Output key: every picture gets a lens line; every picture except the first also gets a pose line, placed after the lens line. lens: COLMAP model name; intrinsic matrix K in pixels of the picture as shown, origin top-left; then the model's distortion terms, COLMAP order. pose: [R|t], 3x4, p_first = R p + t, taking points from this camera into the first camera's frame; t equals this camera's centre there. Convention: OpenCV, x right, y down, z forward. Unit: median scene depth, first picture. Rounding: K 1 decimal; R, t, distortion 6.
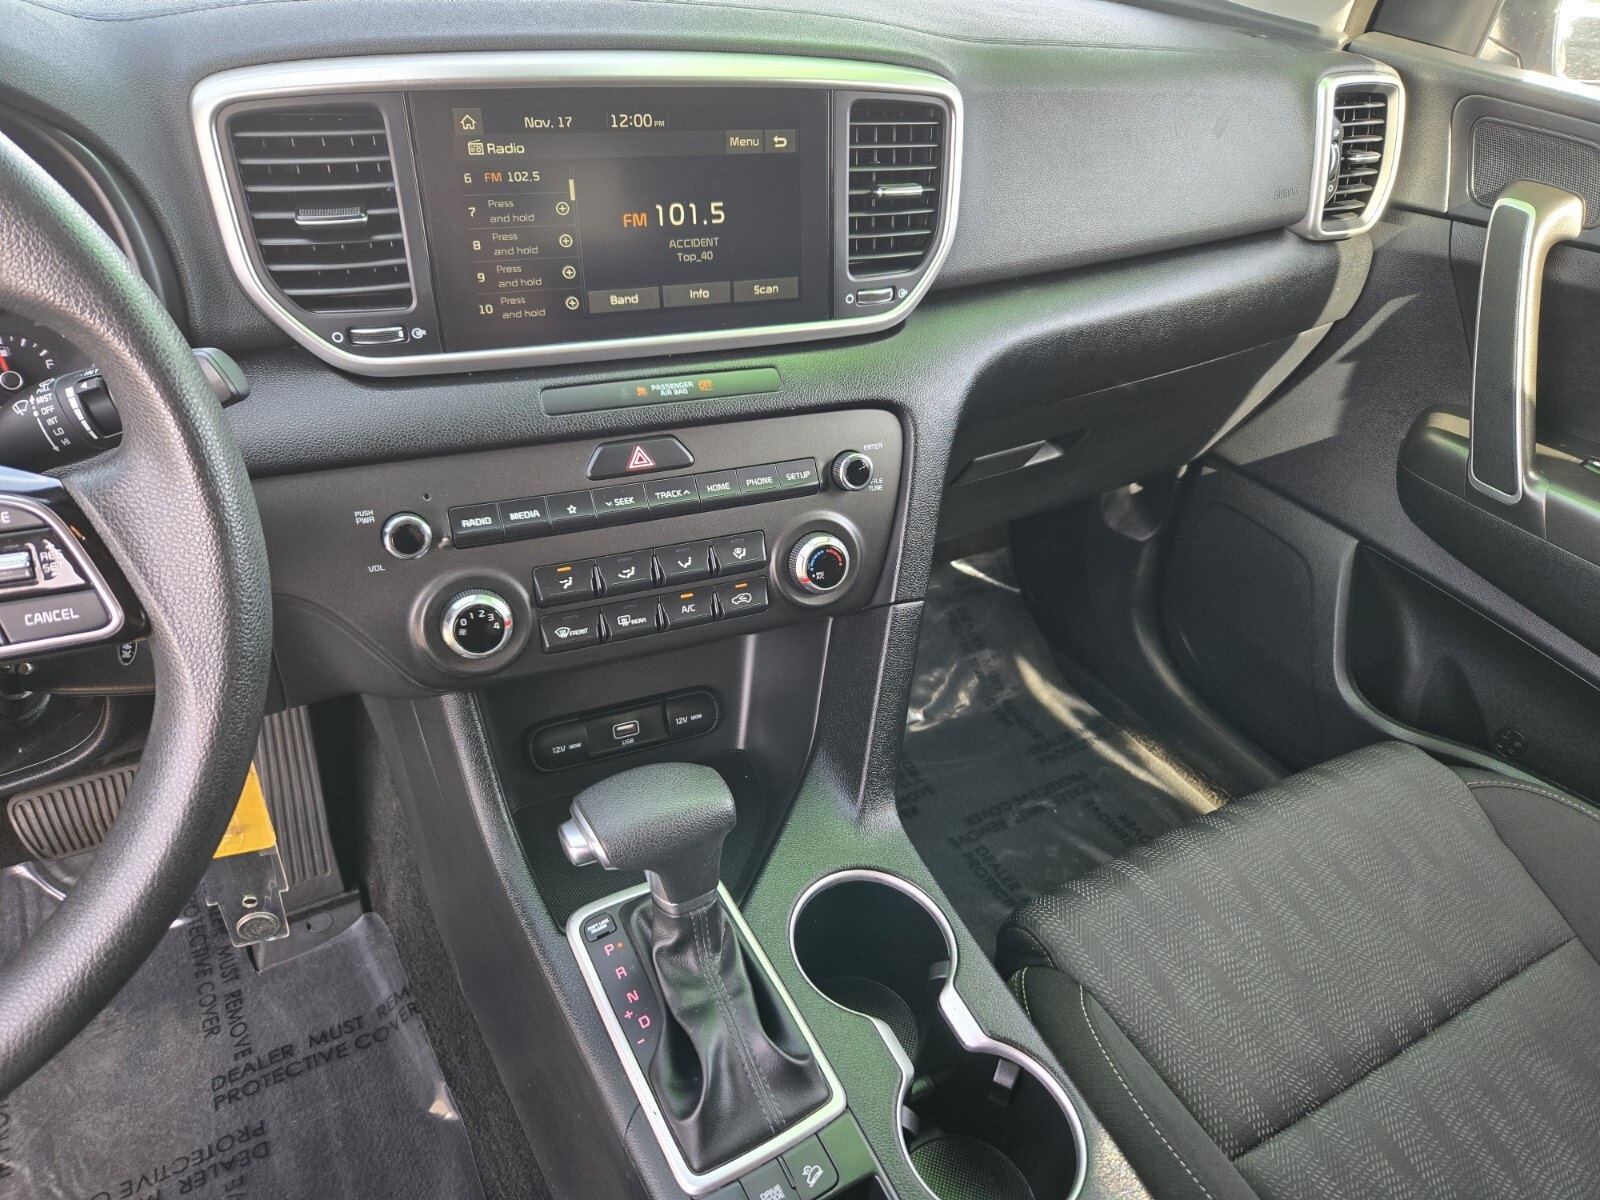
lens RADIAL K [[1074.7, 0, 806.9], [0, 1074.7, 596.9], [0, 0, 1]] dist [0.044954, -0.038741]
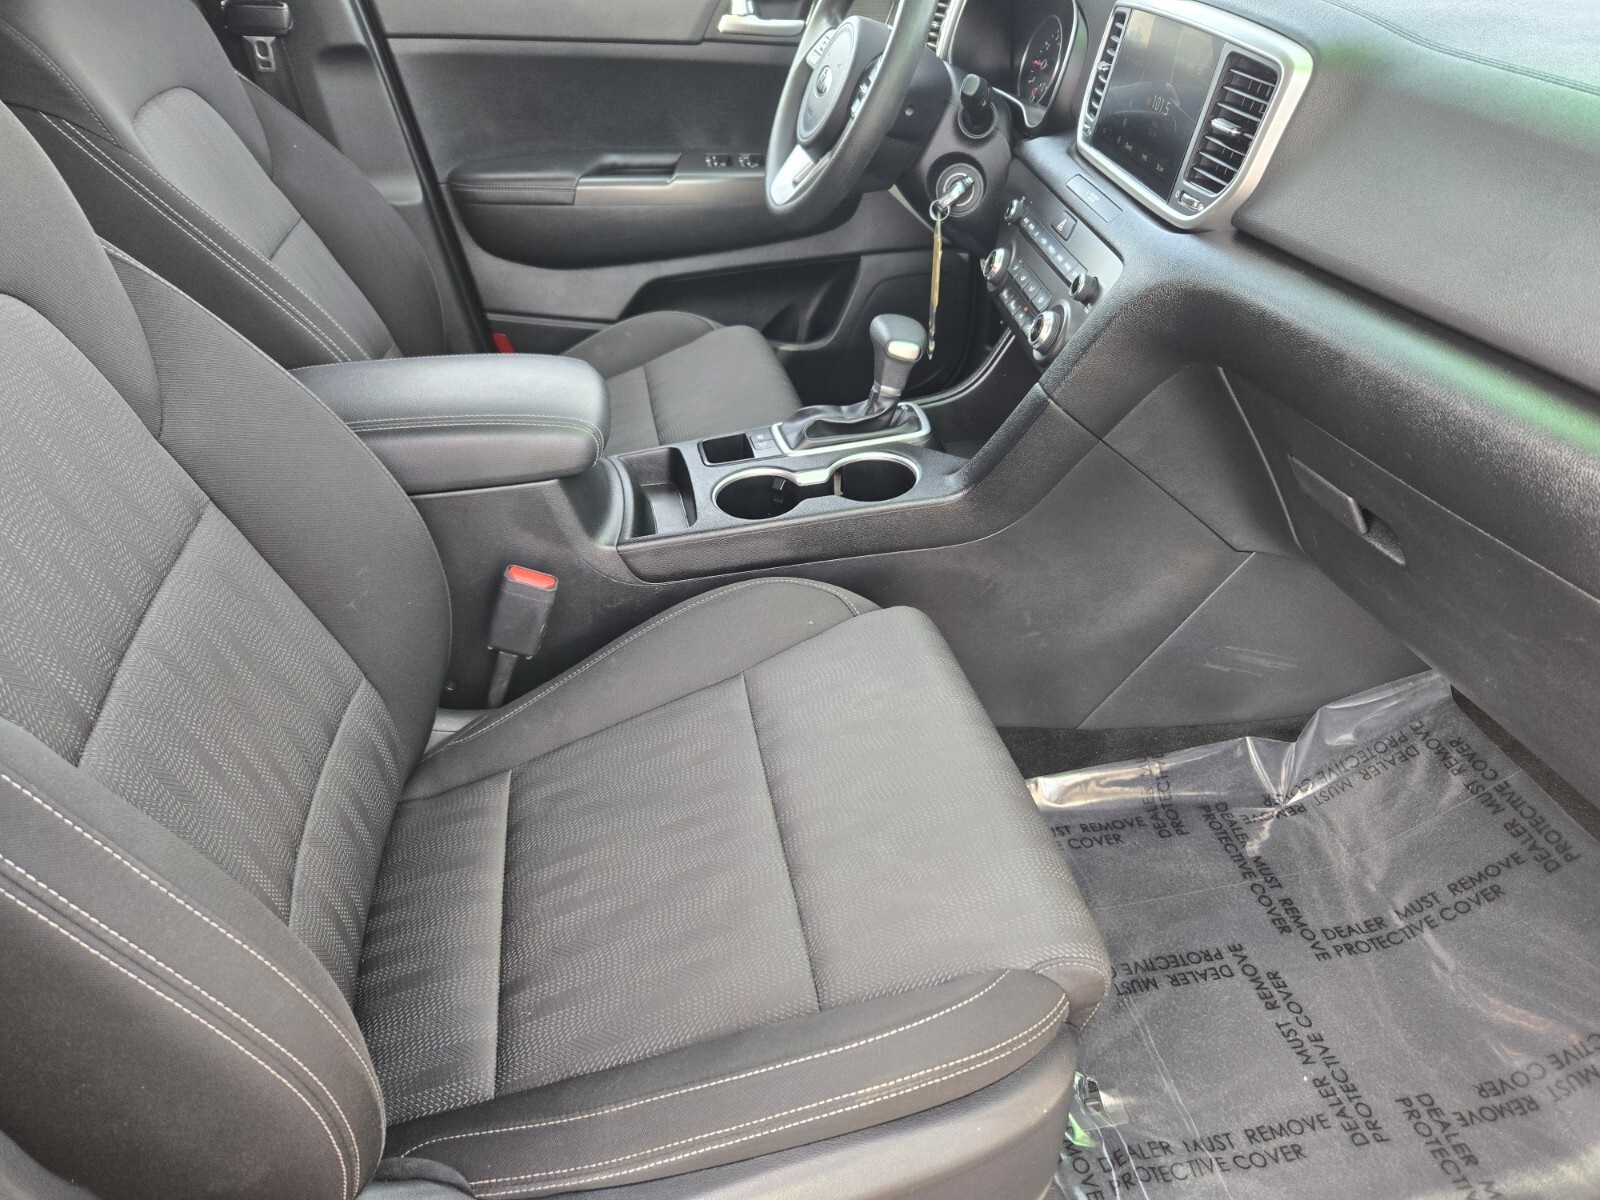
lens RADIAL K [[1048.2, 0, 810.2], [0, 1048.2, 595.4], [0, 0, 1]] dist [0.052666, -0.040482]
pose [[-0.307689, 0.474368, -0.824805, 1.684965], [-0.576469, 0.596708, 0.558232, -0.495023], [0.756975, 0.647236, 0.089858, 0.926255]]
